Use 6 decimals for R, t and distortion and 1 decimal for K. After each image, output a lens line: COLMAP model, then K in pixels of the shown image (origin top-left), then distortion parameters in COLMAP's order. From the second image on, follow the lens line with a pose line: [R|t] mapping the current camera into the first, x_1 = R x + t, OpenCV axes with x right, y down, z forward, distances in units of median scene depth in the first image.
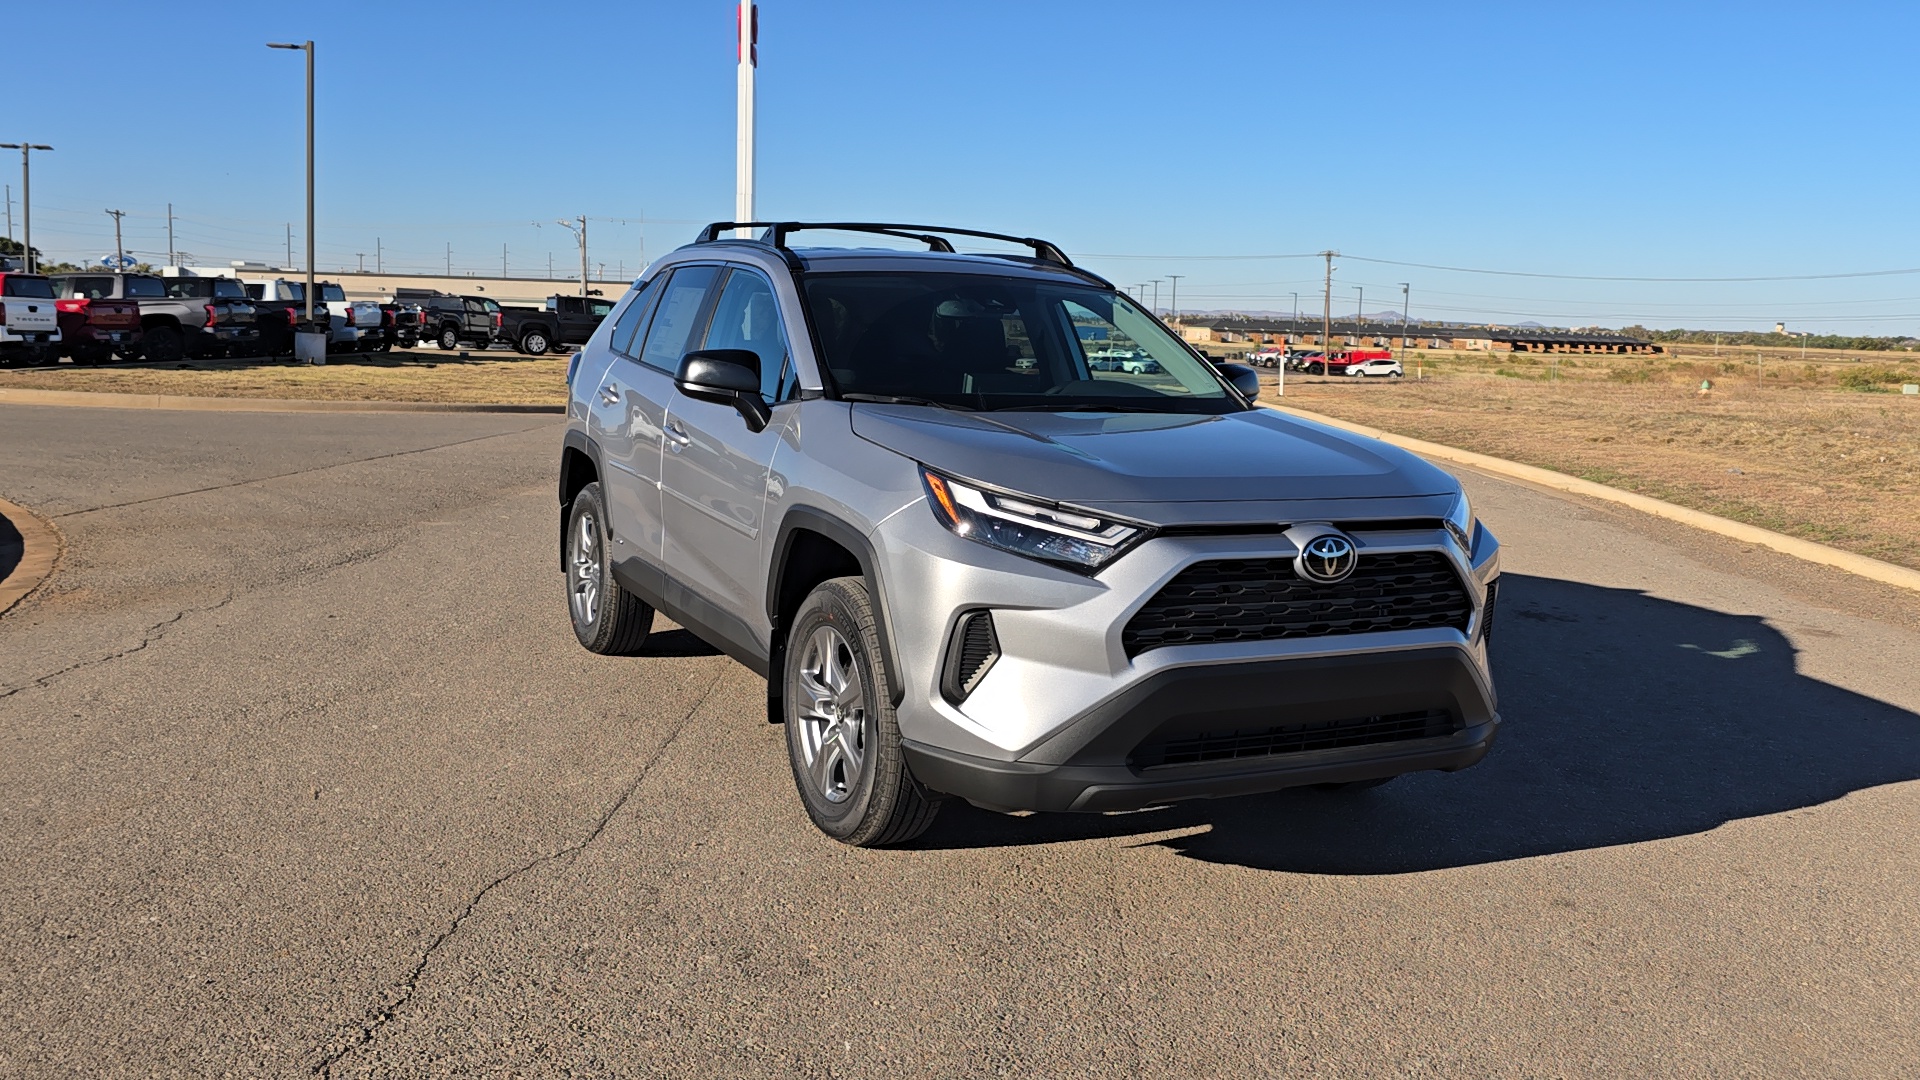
lens RADIAL K [[1613.8, 0, 961.7], [0, 1613.8, 538.5], [0, 0, 1]] dist [0.010225, -0.039060]
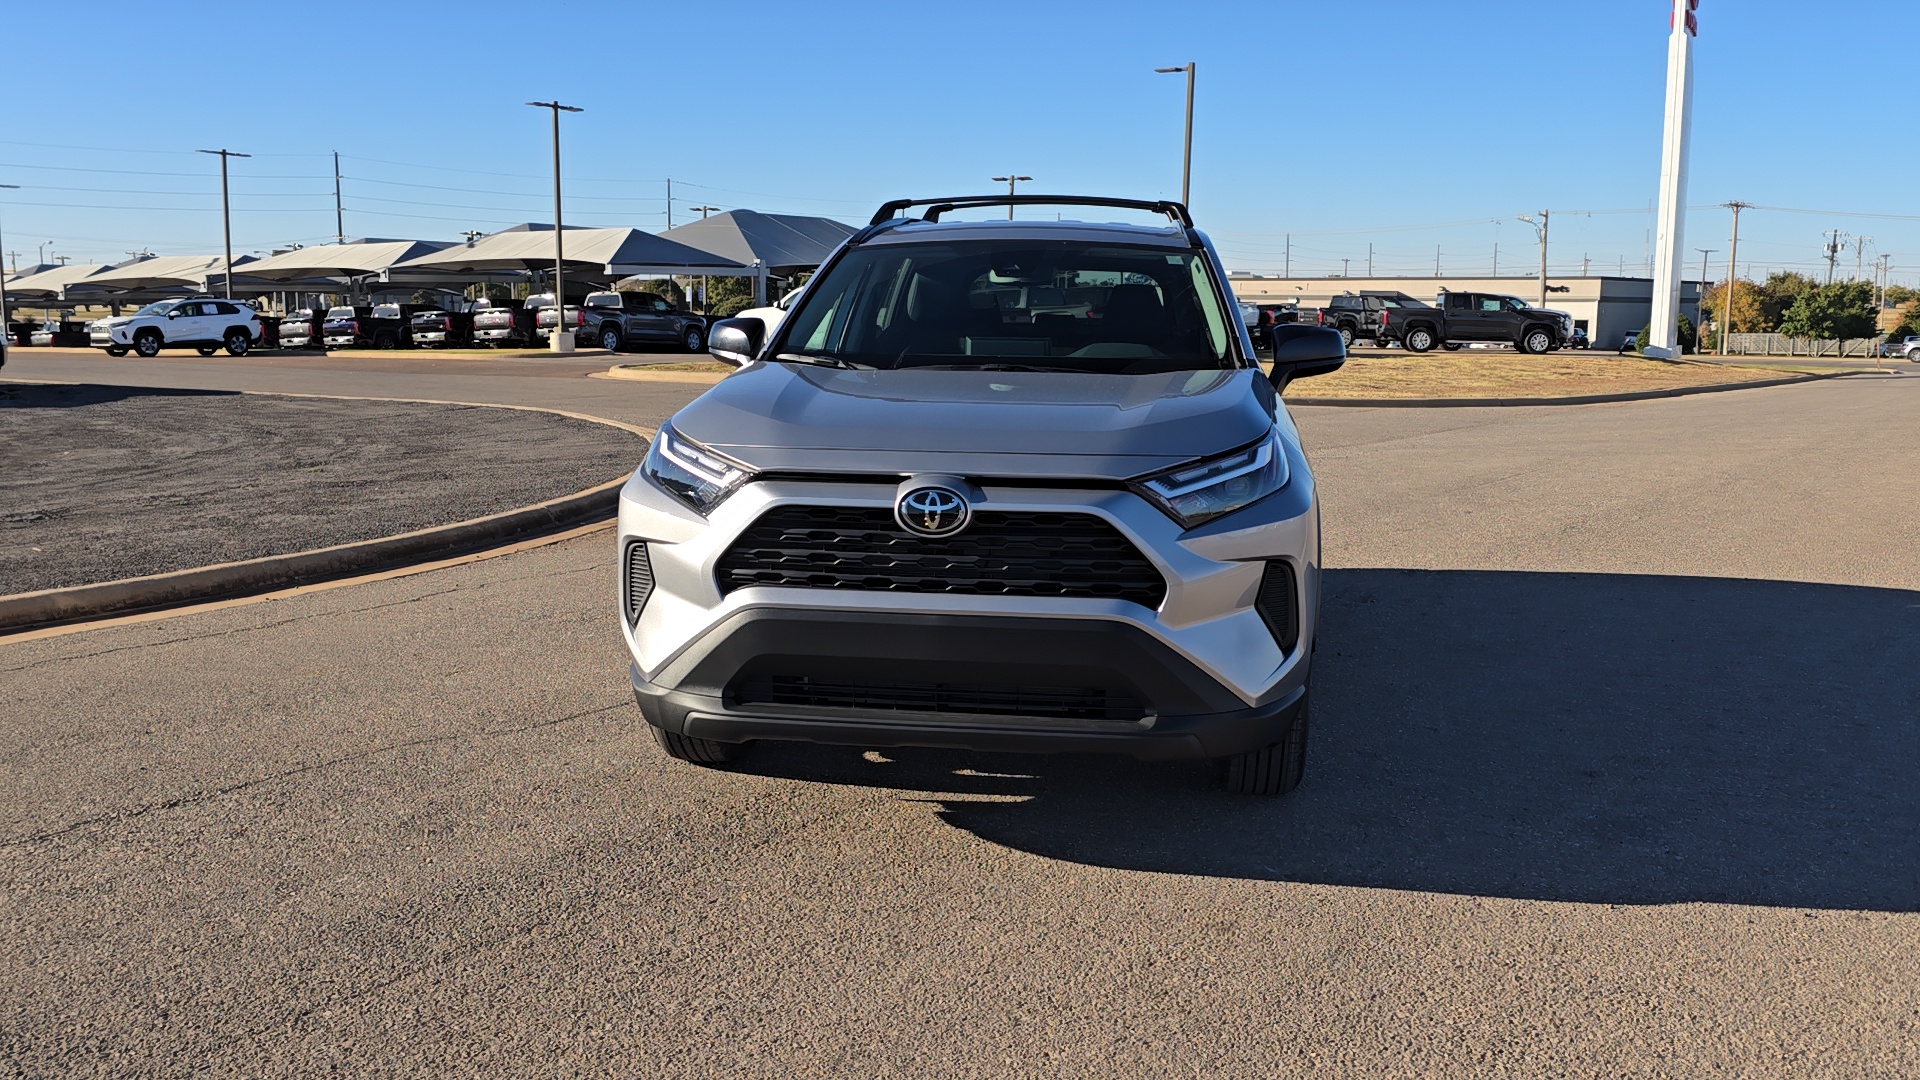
lens RADIAL K [[1613.8, 0, 953.3], [0, 1613.8, 532.3], [0, 0, 1]] dist [0.010225, -0.039060]
pose [[0.823624, 0.053511, -0.564607, 0.625034], [-0.056221, 0.998339, 0.012605, 0.009228], [0.564343, 0.021361, 0.825264, 0.166622]]
